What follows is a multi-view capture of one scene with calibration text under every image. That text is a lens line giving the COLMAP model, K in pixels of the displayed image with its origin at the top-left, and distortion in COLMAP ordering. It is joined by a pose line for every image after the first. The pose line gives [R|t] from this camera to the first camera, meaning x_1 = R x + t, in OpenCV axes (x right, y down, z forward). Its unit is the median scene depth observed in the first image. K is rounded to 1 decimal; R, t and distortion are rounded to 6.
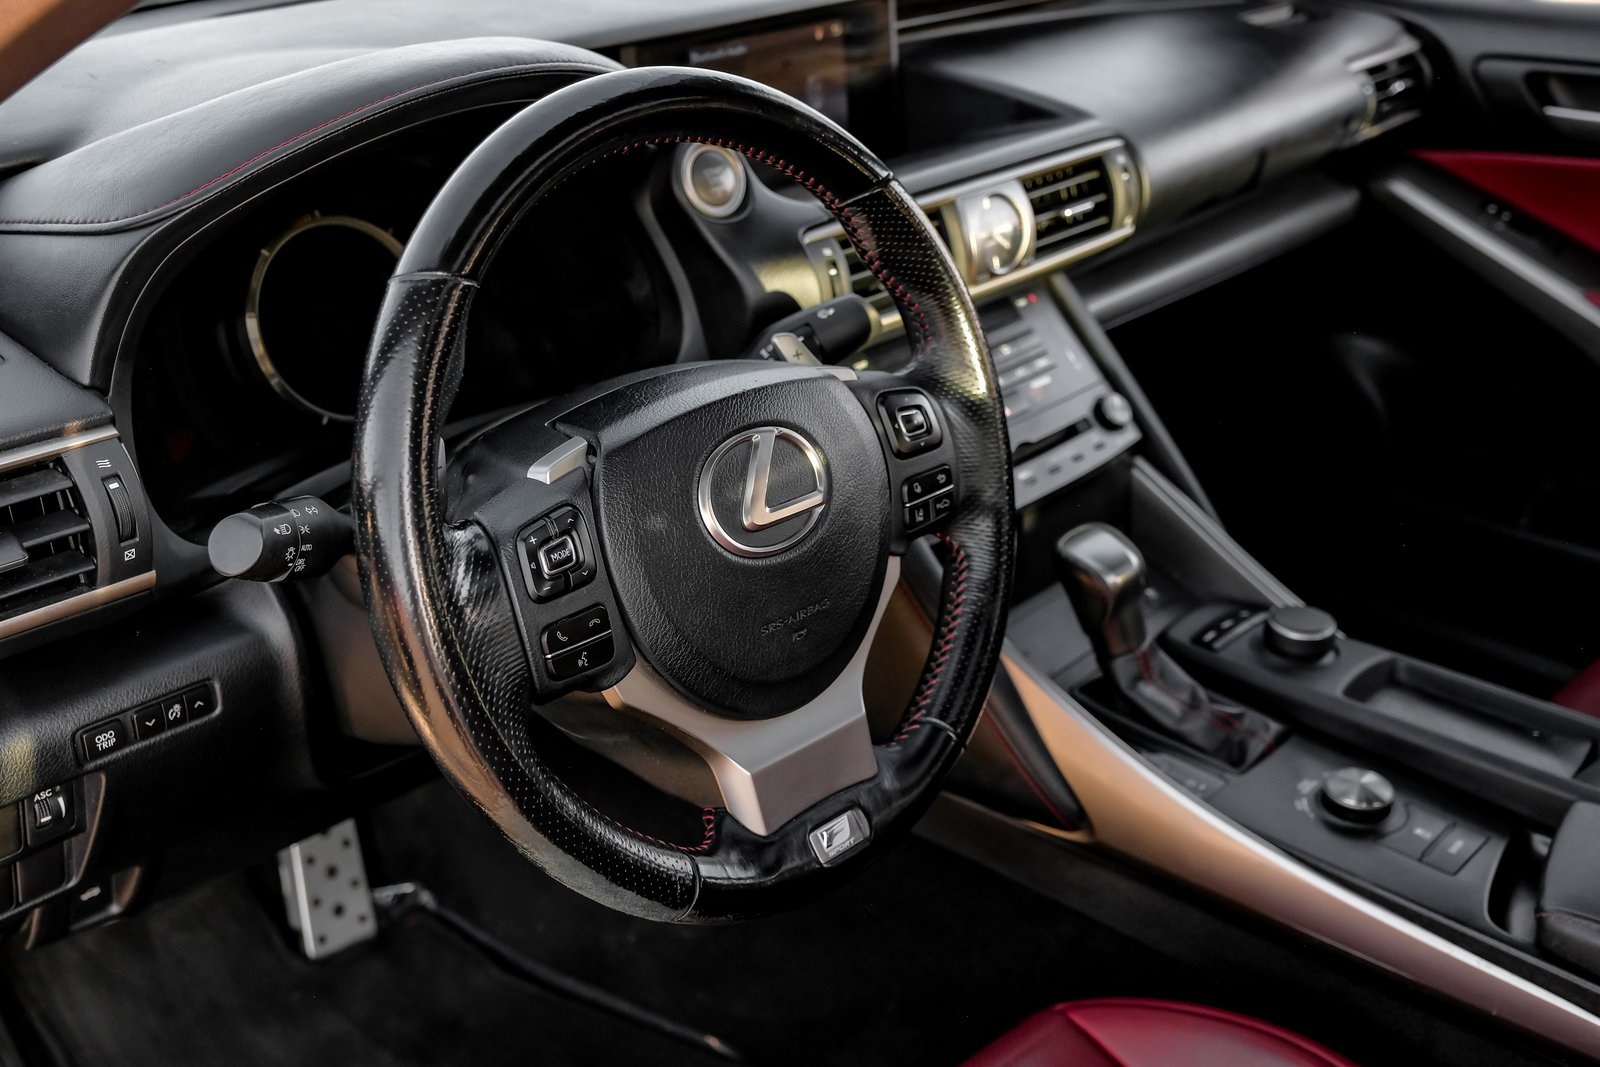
lens RADIAL K [[1868.3, 0, 782.2], [0, 1868.3, 497.2], [0, 0, 1]] dist [-0.010047, 0.047156]
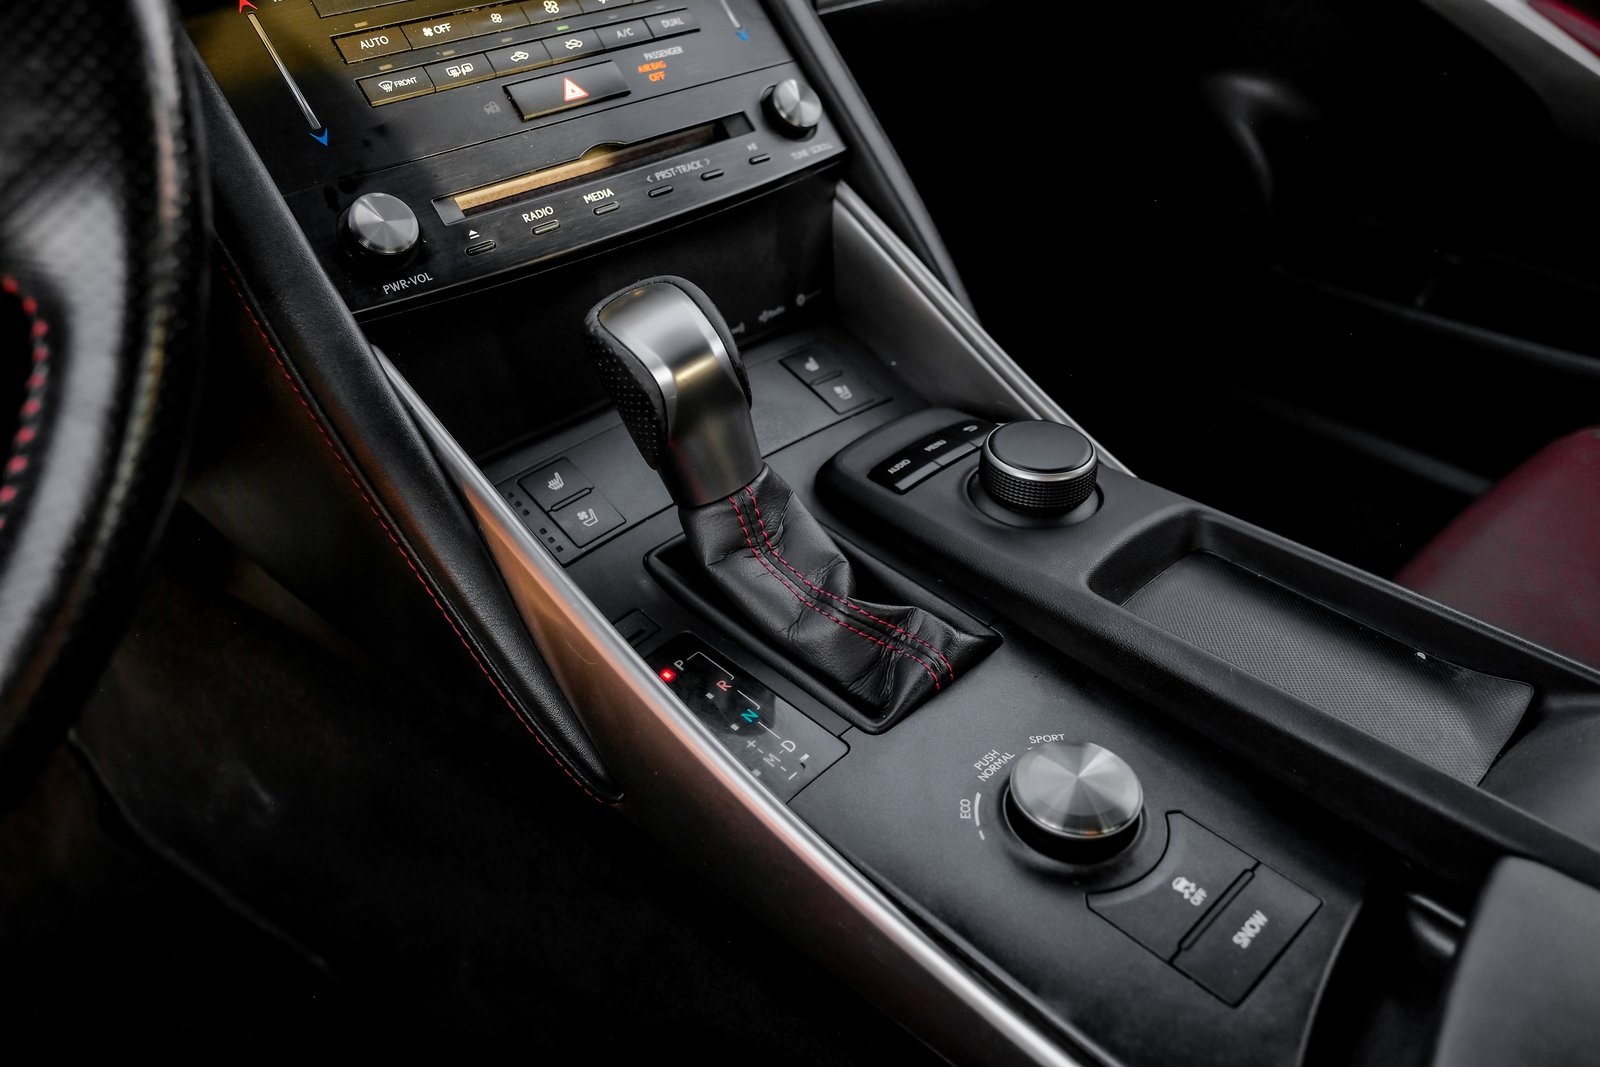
lens RADIAL K [[1219.9, 0, 804.5], [0, 1219.9, 541.3], [0, 0, 1]] dist [-0.014586, -0.002564]
pose [[0.997348, 0.018210, -0.070472, 0.254623], [-0.004005, 0.980462, 0.196669, 0.021640], [0.072677, -0.195865, 0.977934, 0.671650]]
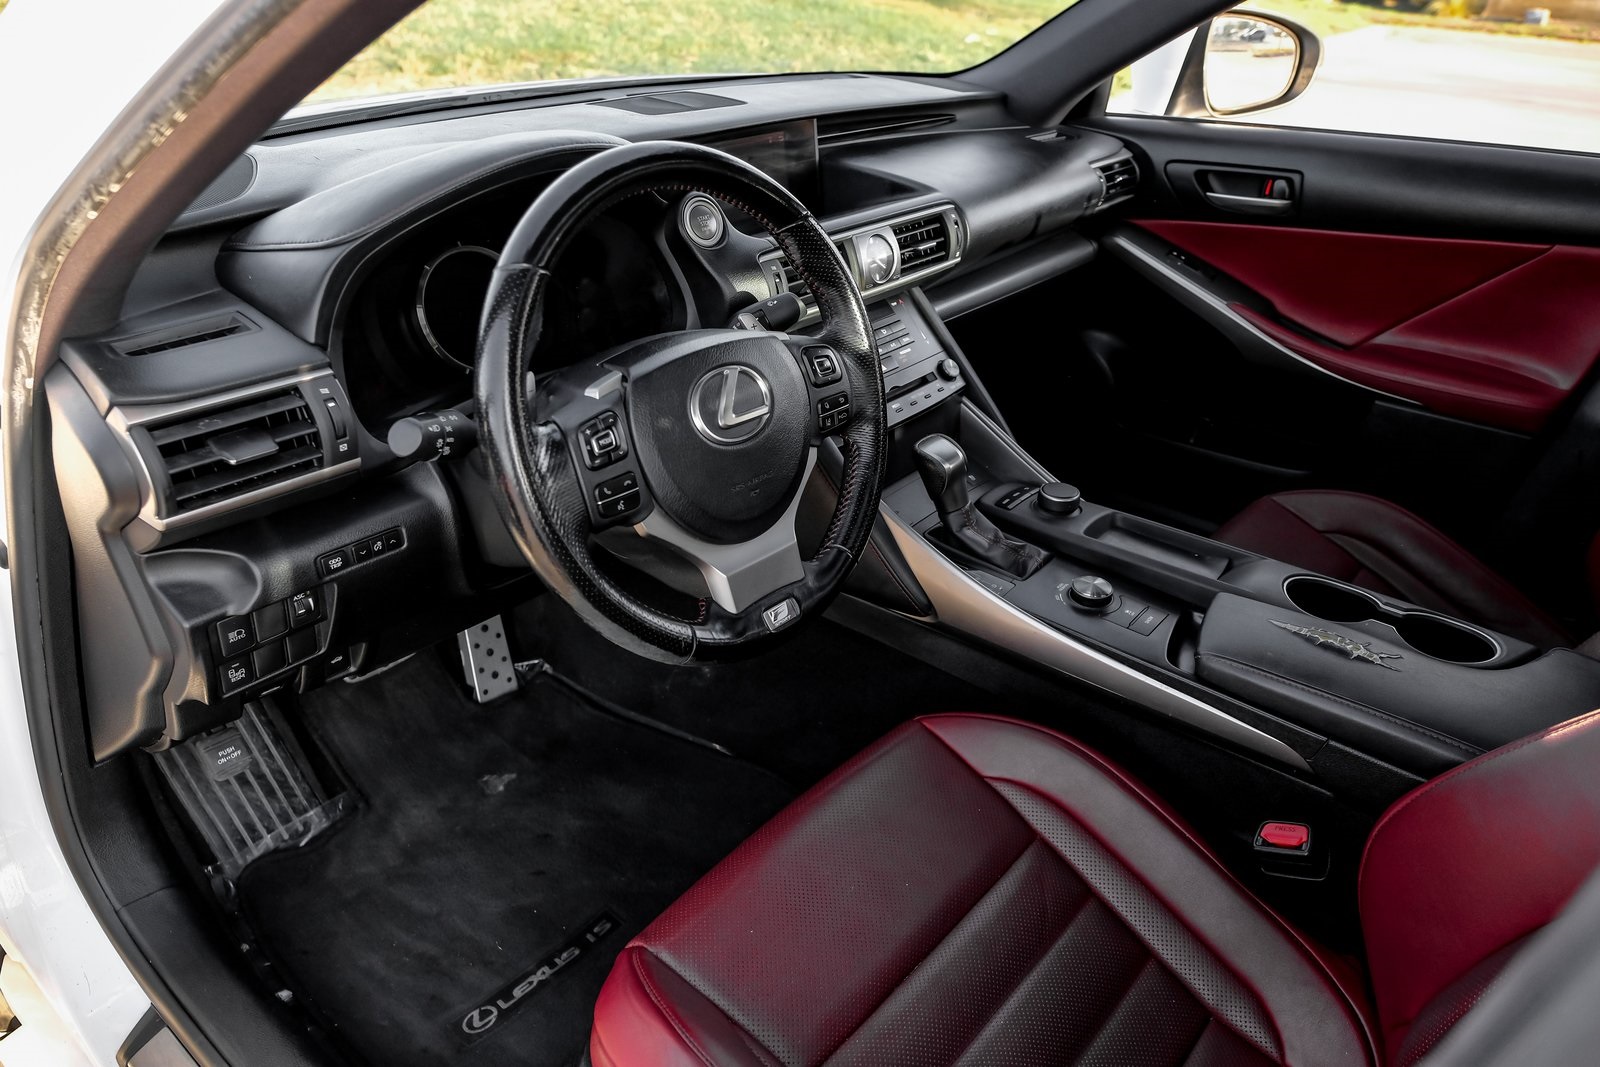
lens RADIAL K [[1084.0, 0, 792.9], [0, 1084.0, 517.8], [0, 0, 1]] dist [-0.018237, 0.005777]
pose [[0.999644, -0.013246, 0.023165, 0.015962], [0.011754, 0.997921, 0.063370, 0.028191], [-0.023957, -0.063075, 0.997721, 0.033500]]
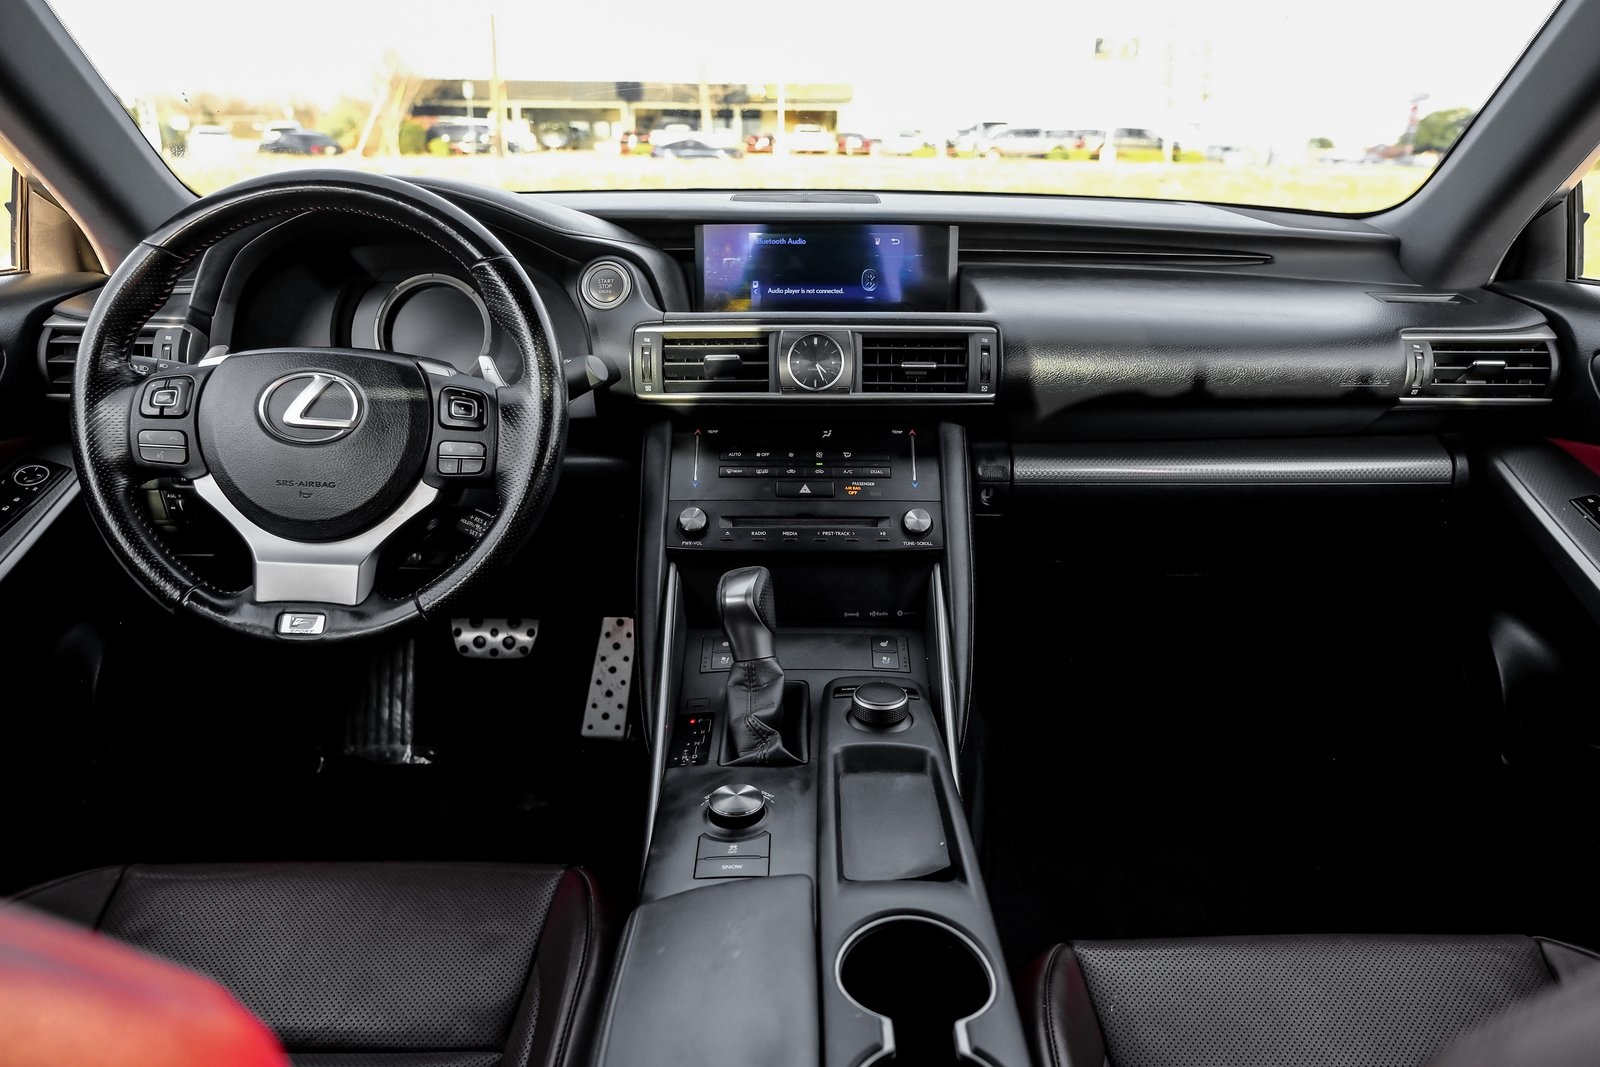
lens RADIAL K [[1084.0, 0, 792.9], [0, 1084.0, 517.8], [0, 0, 1]] dist [-0.018237, 0.005777]
pose [[0.681363, 0.226661, -0.695967, 0.778490], [-0.298231, 0.954308, 0.018824, -0.044728], [0.668433, 0.194733, 0.717827, 0.471733]]
